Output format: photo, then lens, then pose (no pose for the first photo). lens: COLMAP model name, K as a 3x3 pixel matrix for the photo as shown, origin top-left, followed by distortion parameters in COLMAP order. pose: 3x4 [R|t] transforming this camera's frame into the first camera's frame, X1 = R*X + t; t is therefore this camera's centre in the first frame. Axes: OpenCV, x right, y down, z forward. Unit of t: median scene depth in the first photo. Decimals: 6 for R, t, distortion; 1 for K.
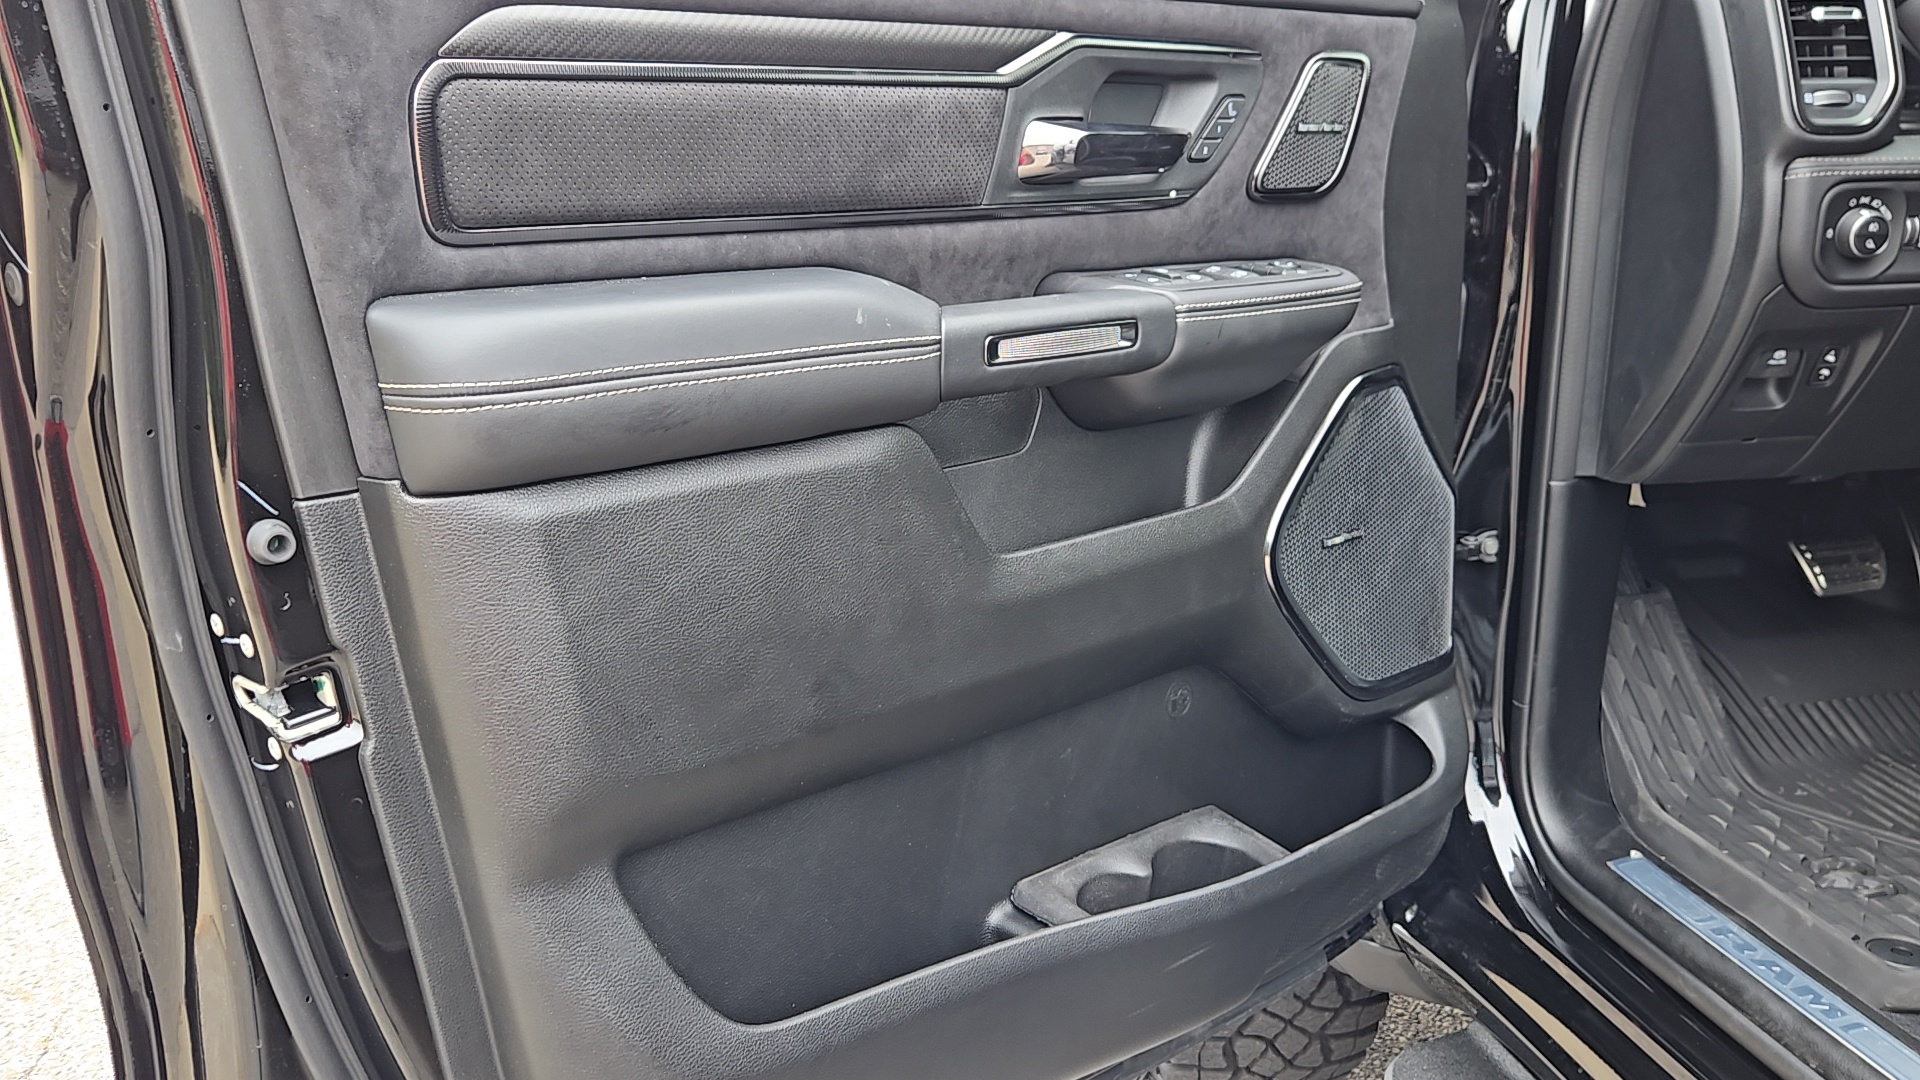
lens RADIAL K [[1577.3, 0, 962.0], [0, 1577.3, 502.7], [0, 0, 1]] dist [-0.005210, -0.006571]
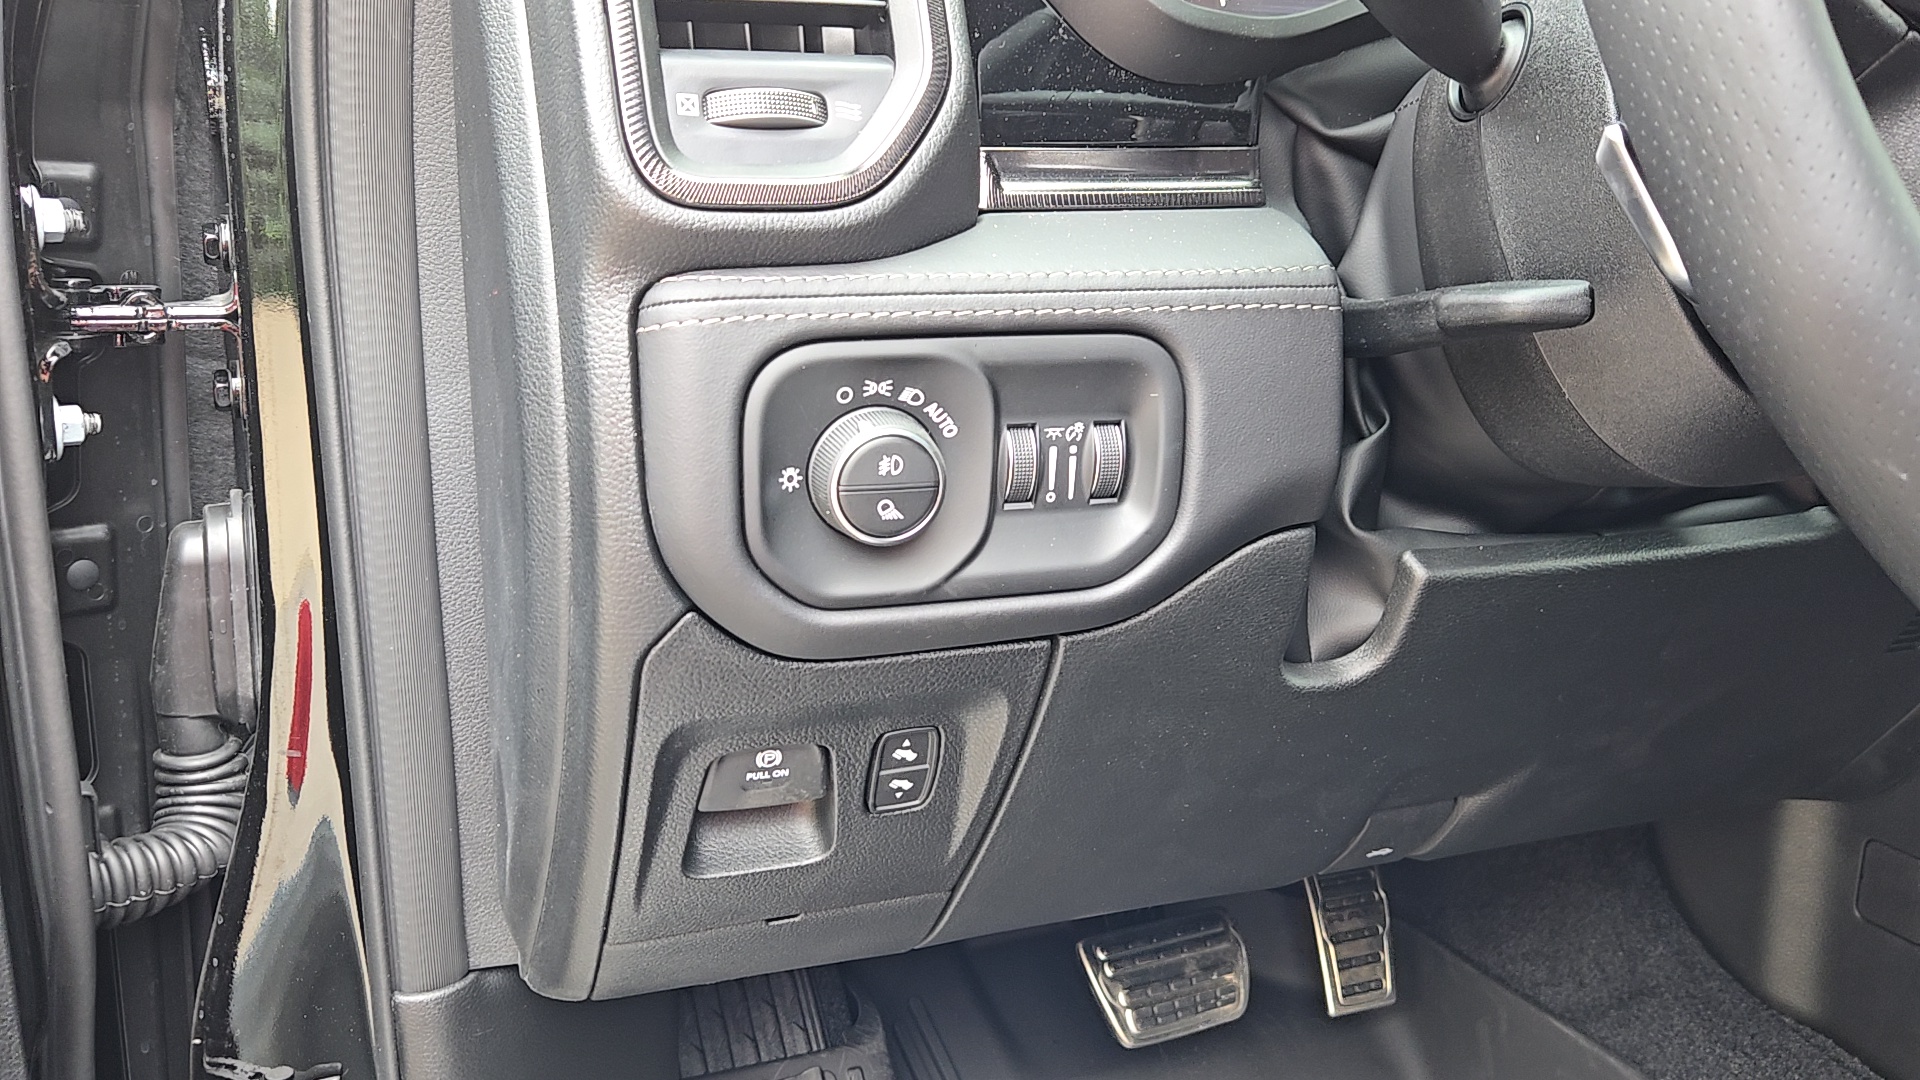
lens RADIAL K [[1602.9, 0, 951.2], [0, 1602.9, 530.8], [0, 0, 1]] dist [0.014851, -0.007149]
pose [[0.981042, -0.023951, 0.192312, 0.468710], [0.026583, 0.999585, -0.011120, -0.139798], [-0.191965, 0.016021, 0.981271, 0.570431]]
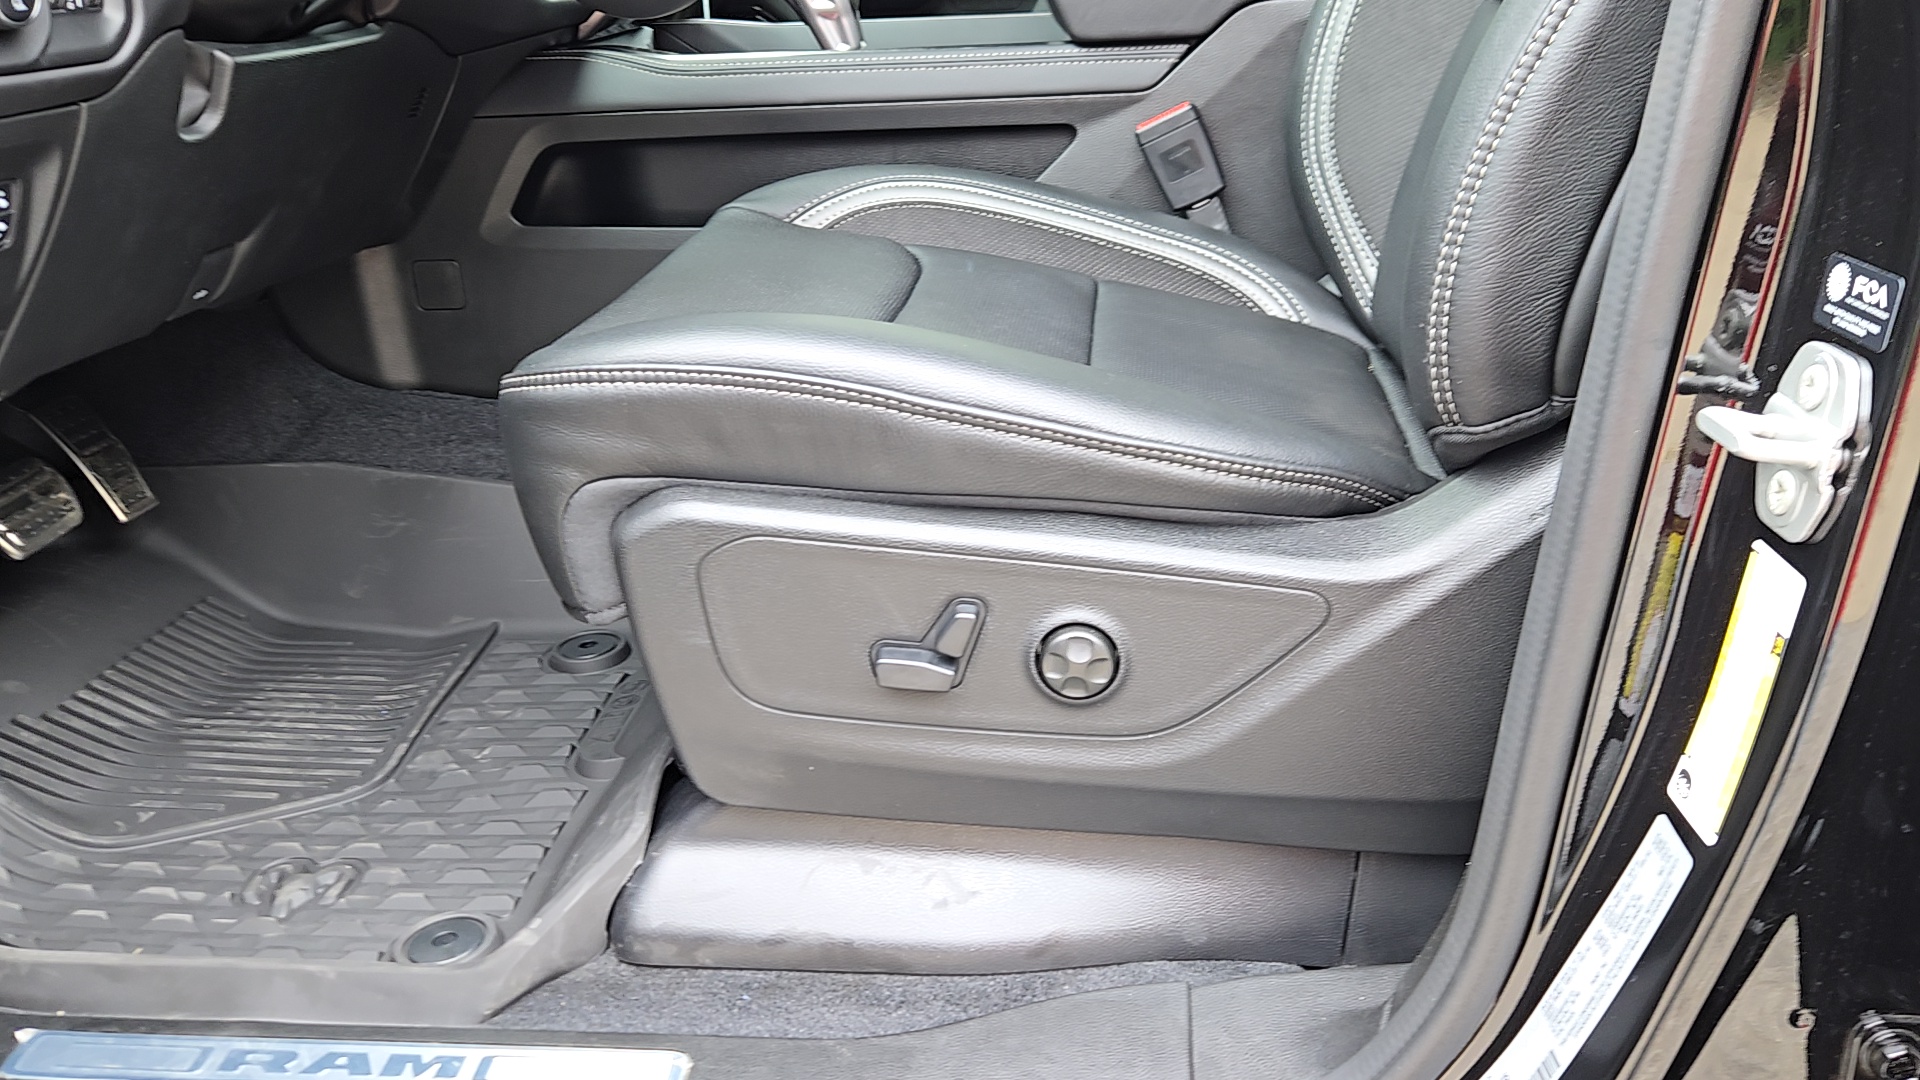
lens RADIAL K [[1602.9, 0, 951.2], [0, 1602.9, 530.8], [0, 0, 1]] dist [0.014851, -0.007149]
pose [[0.329689, -0.340921, 0.880385, 0.052787], [0.278657, 0.926117, 0.254278, -0.025897], [-0.902029, 0.161493, 0.400330, 0.392334]]
